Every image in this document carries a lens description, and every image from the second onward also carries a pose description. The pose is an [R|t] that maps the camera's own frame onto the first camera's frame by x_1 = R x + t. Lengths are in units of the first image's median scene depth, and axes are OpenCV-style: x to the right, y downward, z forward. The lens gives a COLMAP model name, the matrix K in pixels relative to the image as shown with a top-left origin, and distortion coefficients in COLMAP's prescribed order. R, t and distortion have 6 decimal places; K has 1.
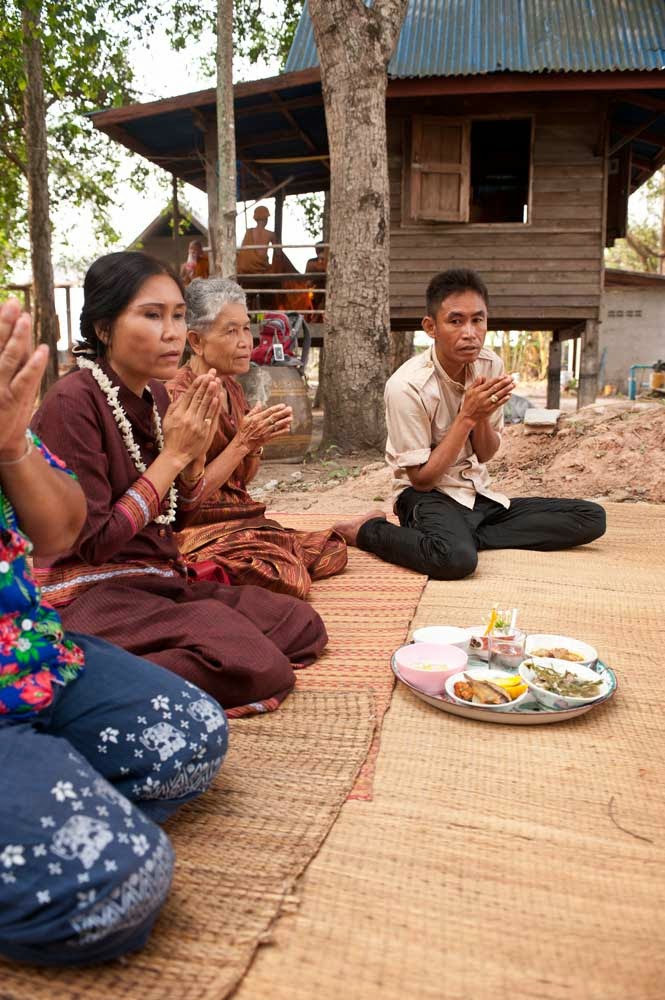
lens RADIAL K [[759.7, 0, 332.5], [0, 759.7, 500.0], [0, 0, 1]] dist [-0.001764, 0.000090]
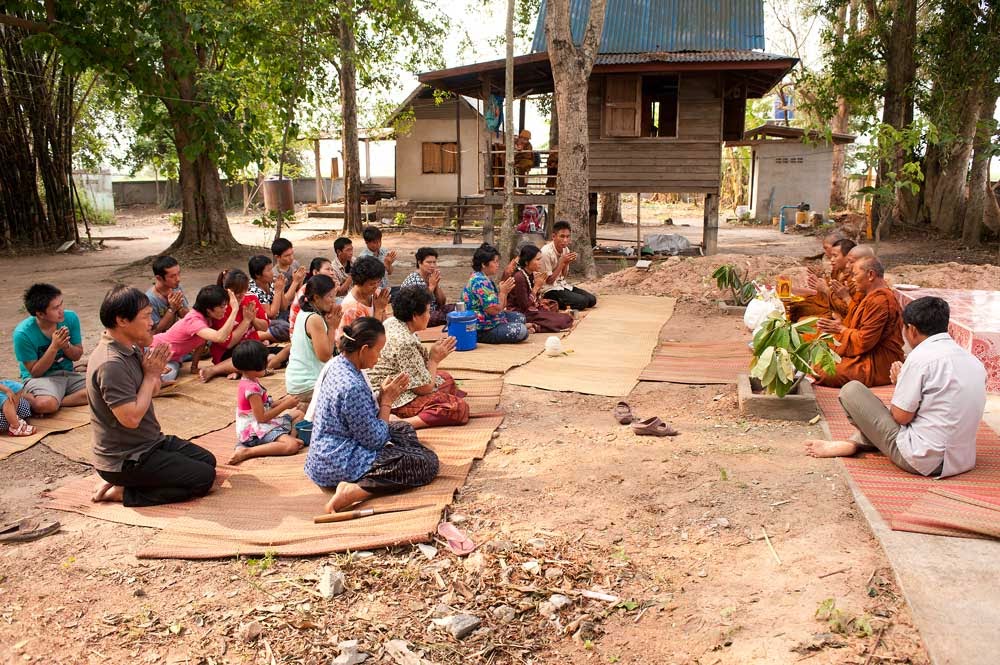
lens RADIAL K [[759.7, 0, 500.0], [0, 759.7, 332.5], [0, 0, 1]] dist [-0.001764, 0.000090]
pose [[0.997357, 0.007217, -0.072299, -0.006073], [-0.005326, 0.999640, 0.026308, 0.025185], [0.072463, -0.025853, 0.997036, -0.720207]]
